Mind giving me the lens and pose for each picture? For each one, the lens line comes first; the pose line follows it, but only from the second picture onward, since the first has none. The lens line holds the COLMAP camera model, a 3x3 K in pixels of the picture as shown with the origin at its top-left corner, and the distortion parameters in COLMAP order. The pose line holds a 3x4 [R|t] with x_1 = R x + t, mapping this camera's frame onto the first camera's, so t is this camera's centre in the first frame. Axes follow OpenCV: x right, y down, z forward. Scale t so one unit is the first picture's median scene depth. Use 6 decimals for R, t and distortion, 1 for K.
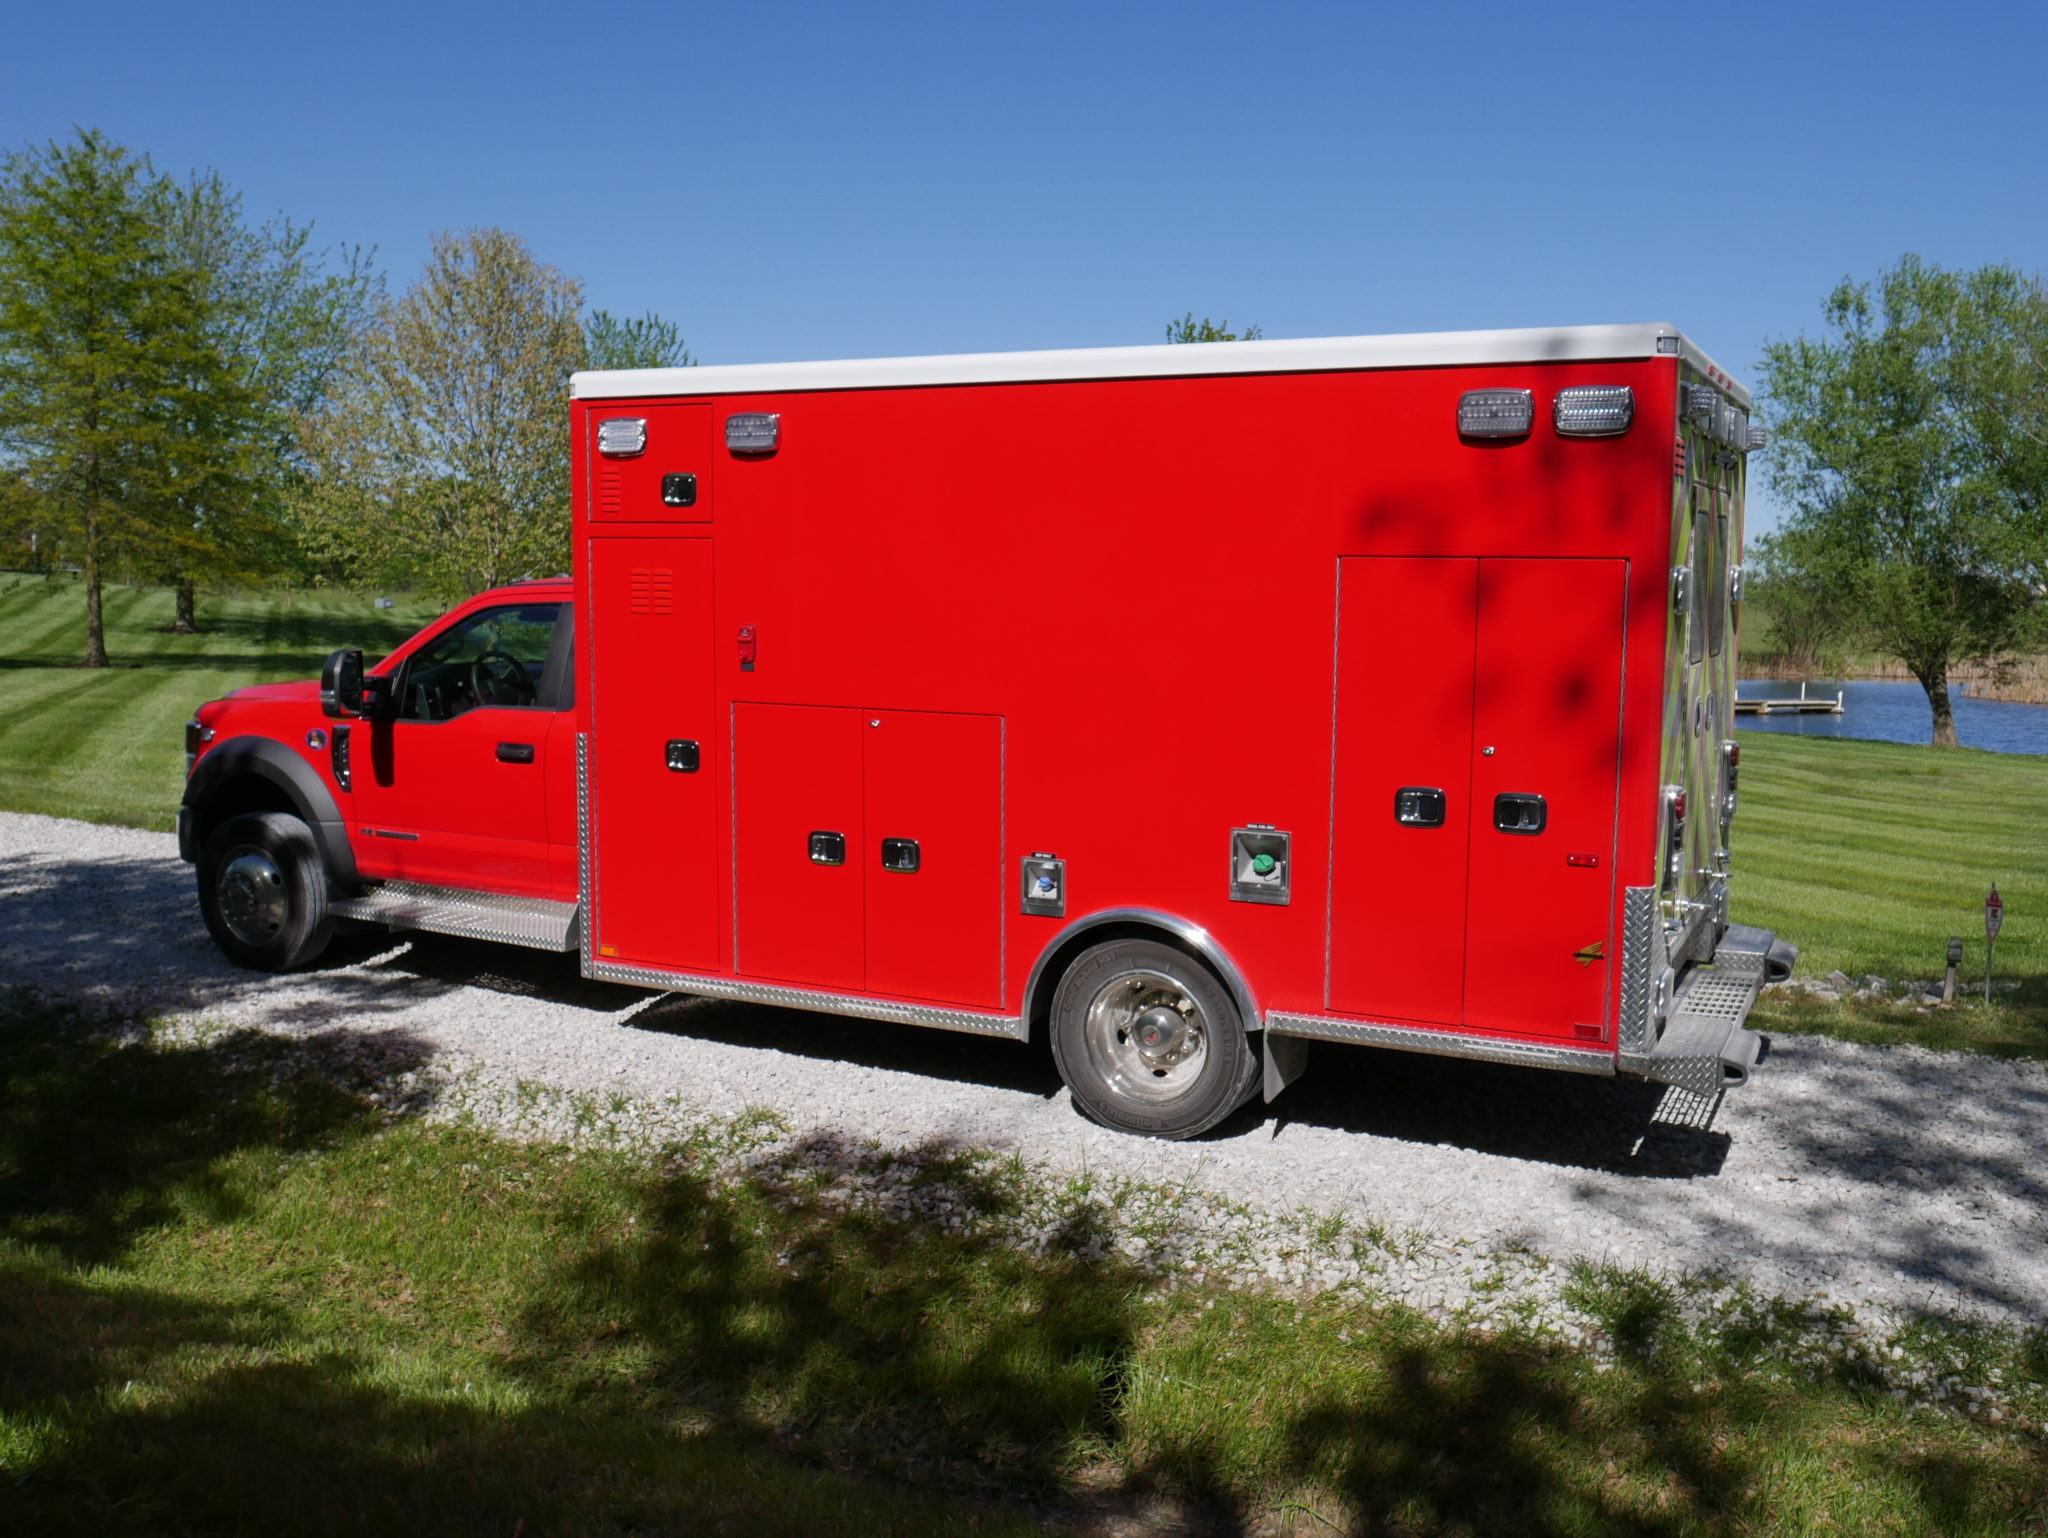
lens RADIAL K [[1762.7, 0, 1017.1], [0, 1762.7, 758.1], [0, 0, 1]] dist [-0.024845, 0.009413]
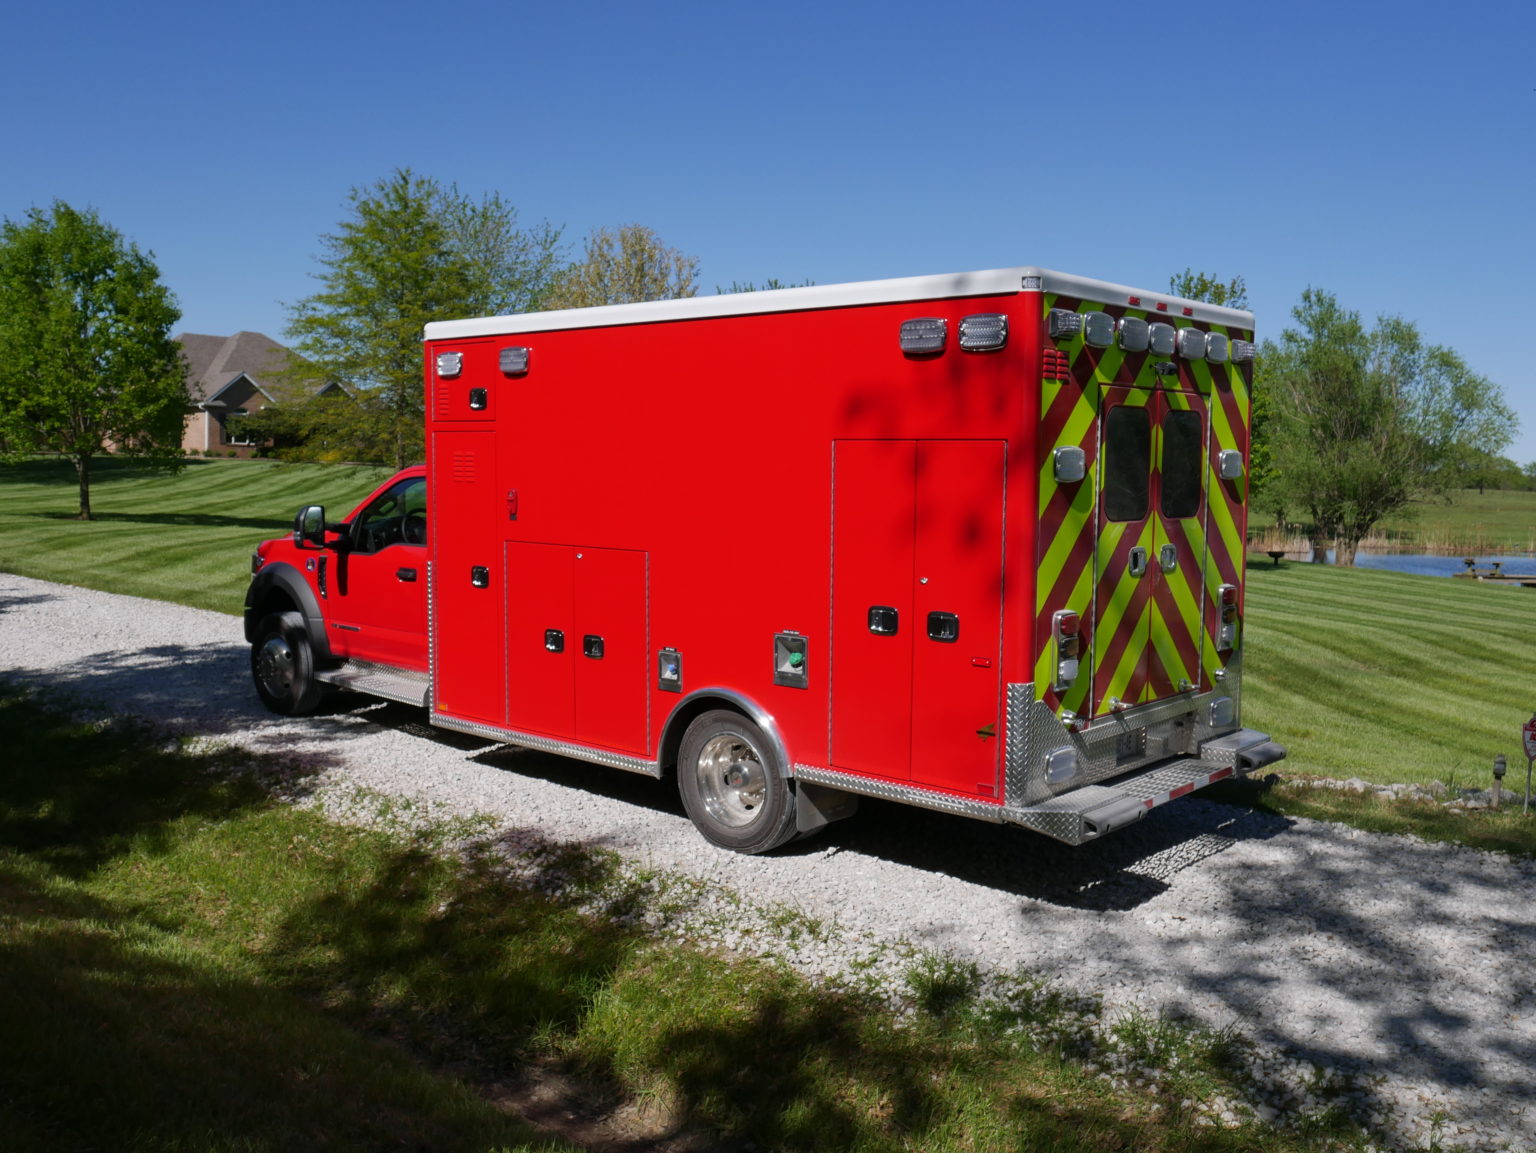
lens RADIAL K [[1314.2, 0, 768.0], [0, 1314.2, 576.5], [0, 0, 1]] dist [-0.019108, 0.001881]
pose [[0.969621, 0.023445, -0.243485, 0.348633], [-0.029149, 0.999378, -0.019848, 0.014457], [0.242868, 0.026342, 0.969702, -0.021910]]
